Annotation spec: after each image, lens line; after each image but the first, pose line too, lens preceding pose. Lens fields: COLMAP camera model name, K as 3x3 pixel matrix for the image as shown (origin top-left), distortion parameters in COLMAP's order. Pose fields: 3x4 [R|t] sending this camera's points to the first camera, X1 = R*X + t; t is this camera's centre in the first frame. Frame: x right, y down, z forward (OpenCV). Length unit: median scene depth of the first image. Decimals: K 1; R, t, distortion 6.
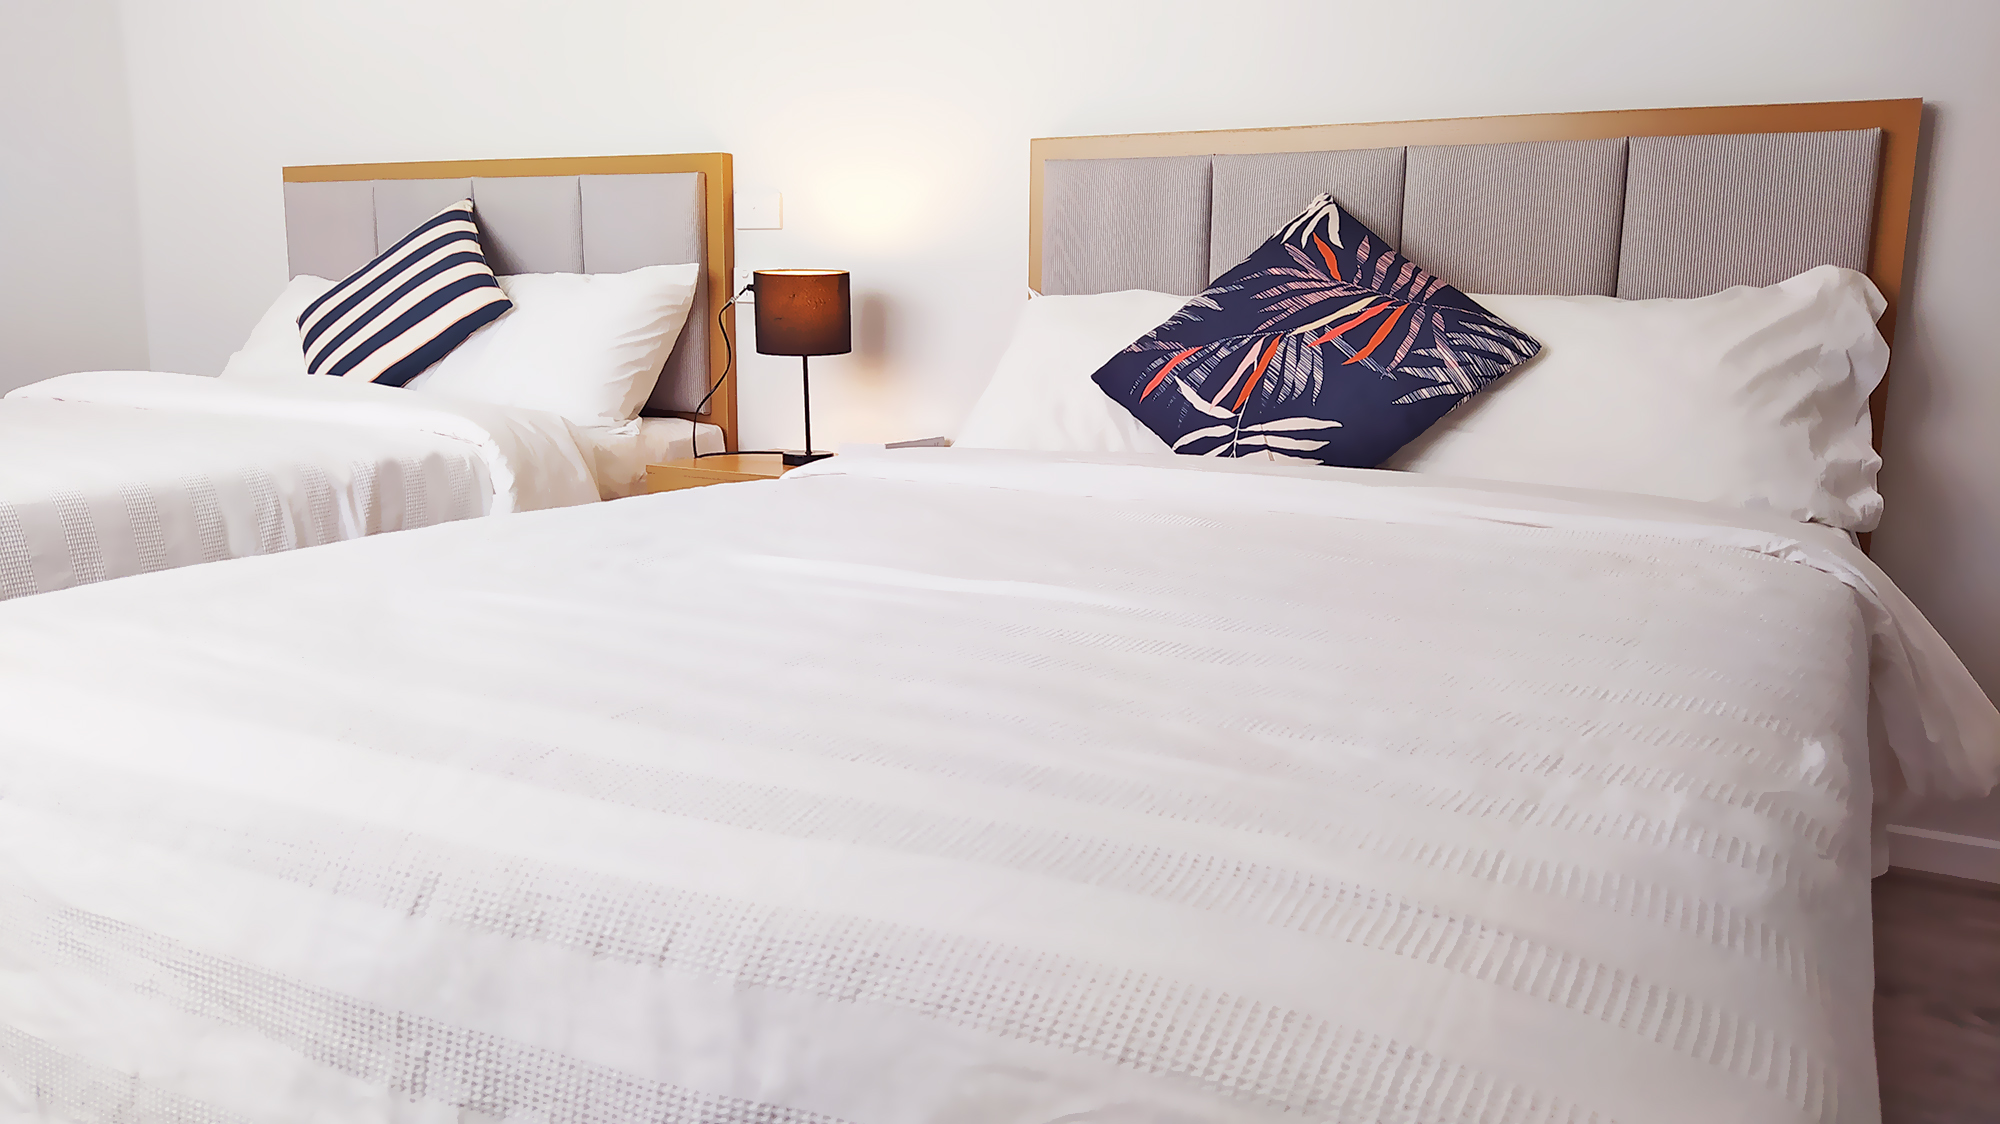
lens RADIAL K [[1515.4, 0, 1020.5], [0, 1515.4, 553.1], [0, 0, 1]] dist [0.048644, -0.024684]
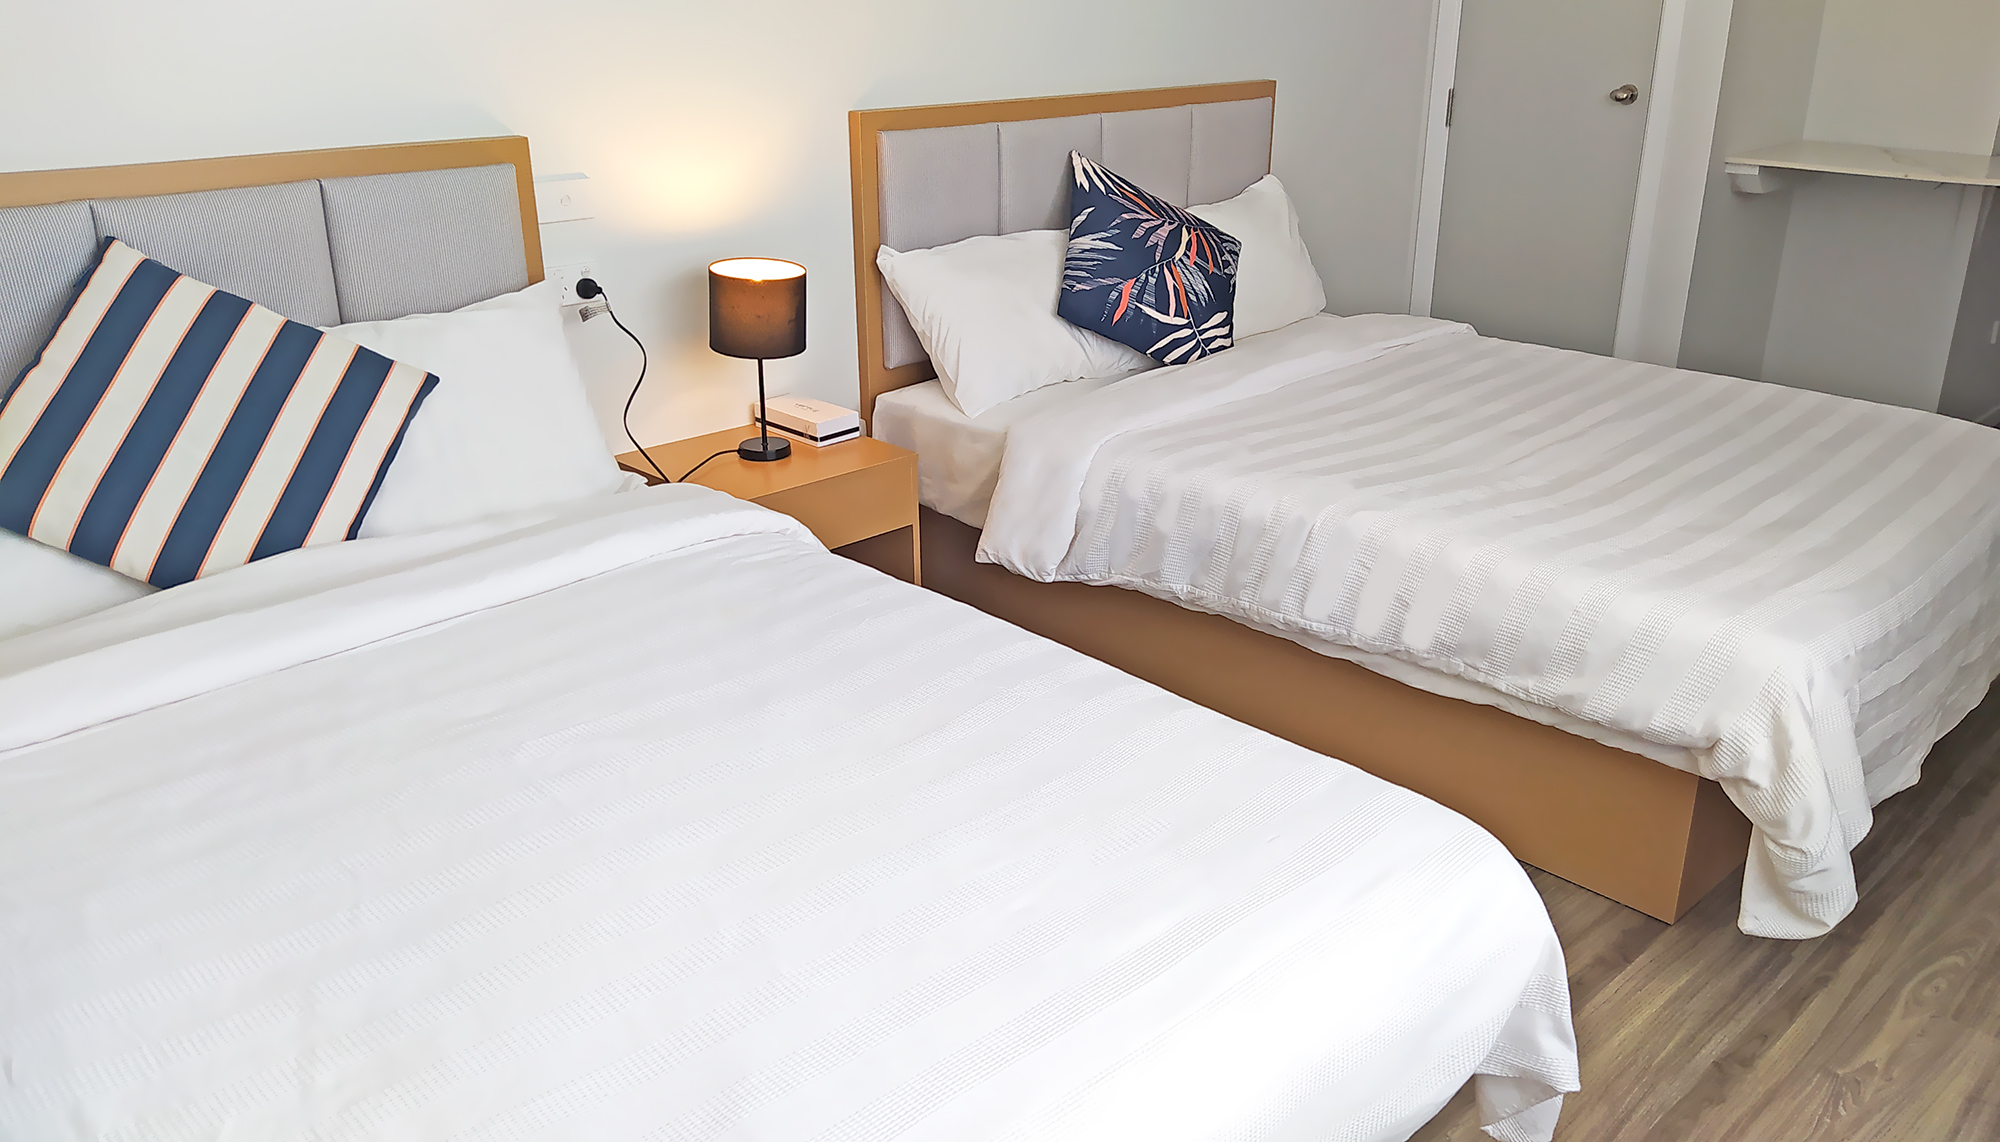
lens RADIAL K [[1542.2, 0, 998.8], [0, 1542.2, 558.4], [0, 0, 1]] dist [-0.037645, 0.036735]
pose [[0.303620, -0.366034, 0.879678, -1.334756], [0.150983, 0.930080, 0.334895, -0.407213], [-0.940755, 0.031135, 0.337656, 0.651352]]
